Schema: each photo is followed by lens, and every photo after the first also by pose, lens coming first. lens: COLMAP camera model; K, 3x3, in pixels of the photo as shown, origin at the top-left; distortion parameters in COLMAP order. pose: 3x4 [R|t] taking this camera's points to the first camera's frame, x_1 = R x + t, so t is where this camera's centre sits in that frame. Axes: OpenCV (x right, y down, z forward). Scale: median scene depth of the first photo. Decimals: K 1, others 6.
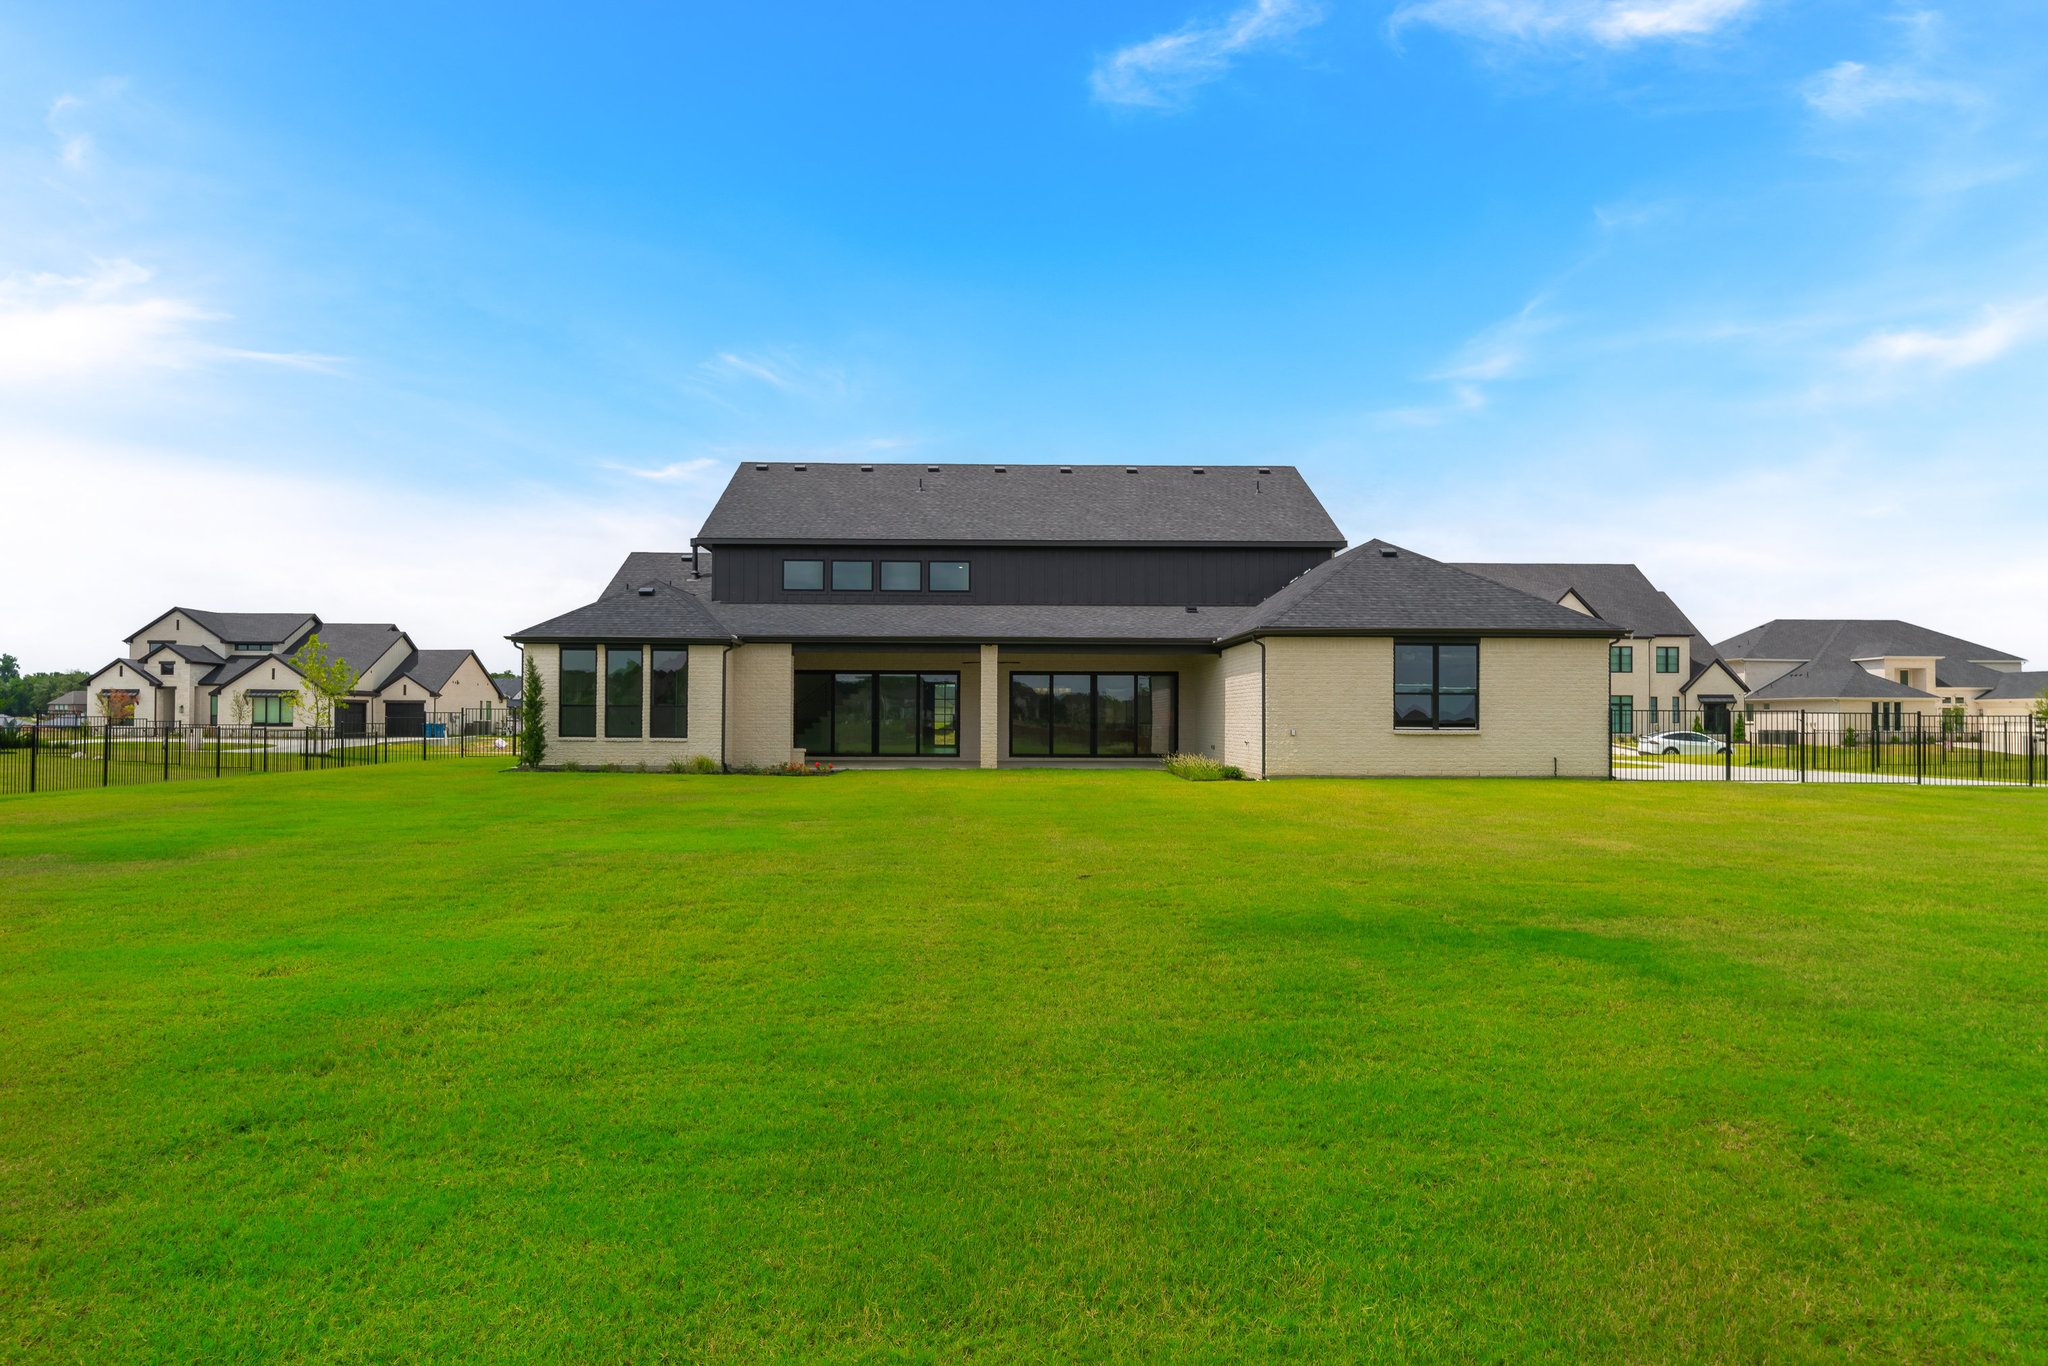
lens RADIAL K [[1427.9, 0, 1023.6], [0, 1427.9, 682.1], [0, 0, 1]] dist [-0.001508, 0.000028]
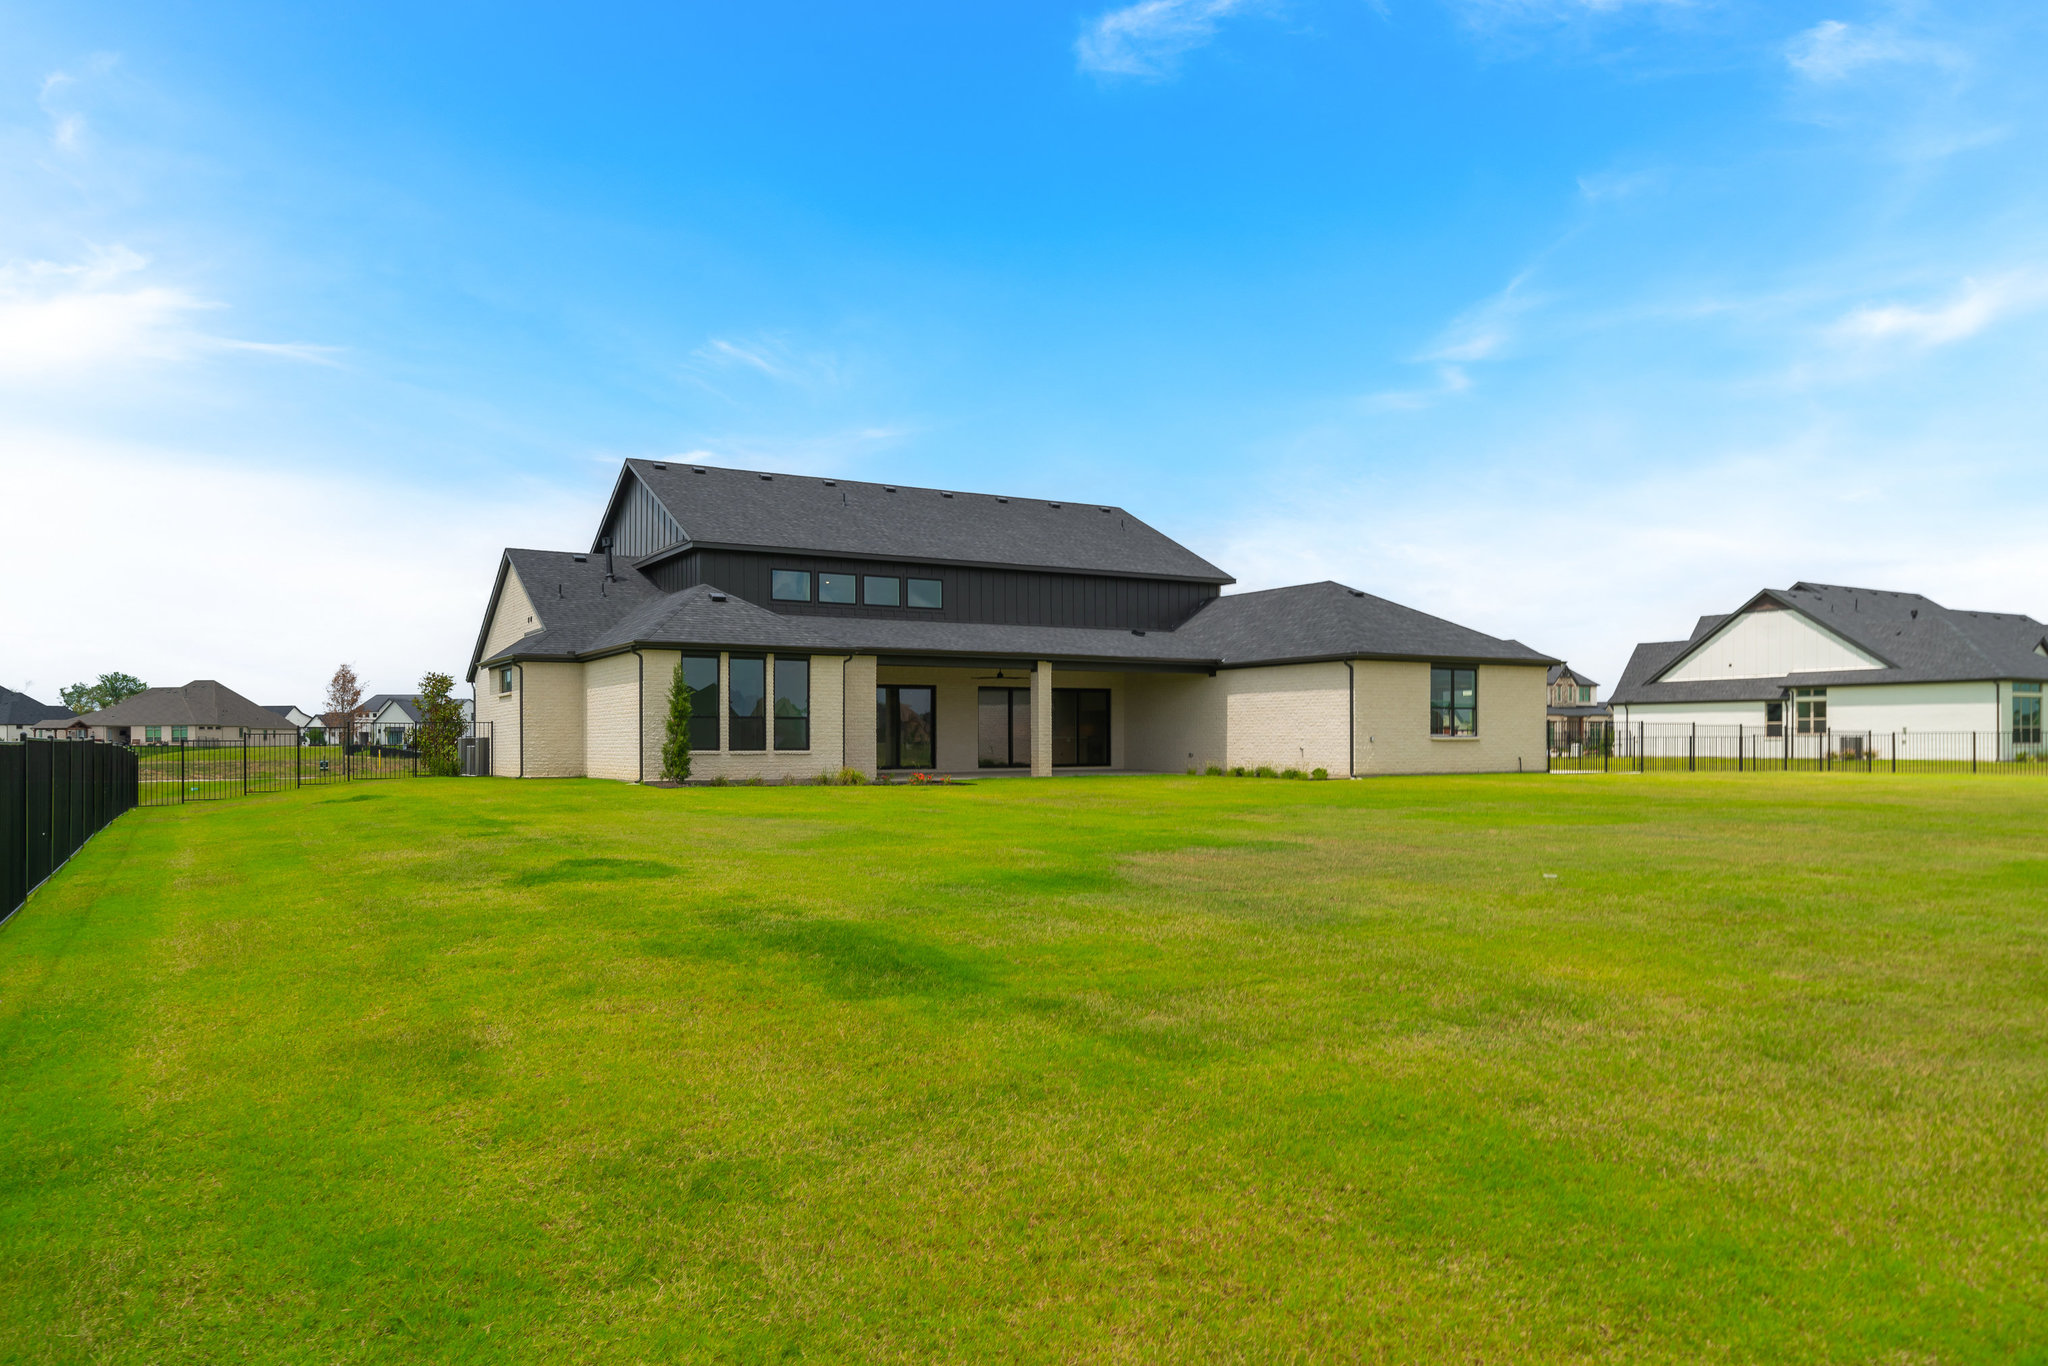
lens RADIAL K [[1427.9, 0, 1022.3], [0, 1427.9, 689.5], [0, 0, 1]] dist [-0.001508, 0.000028]
pose [[0.882499, 0.008844, 0.470232, -0.548307], [-0.007562, 0.999961, -0.004614, 0.000350], [-0.470254, 0.000516, 0.882531, 0.052973]]
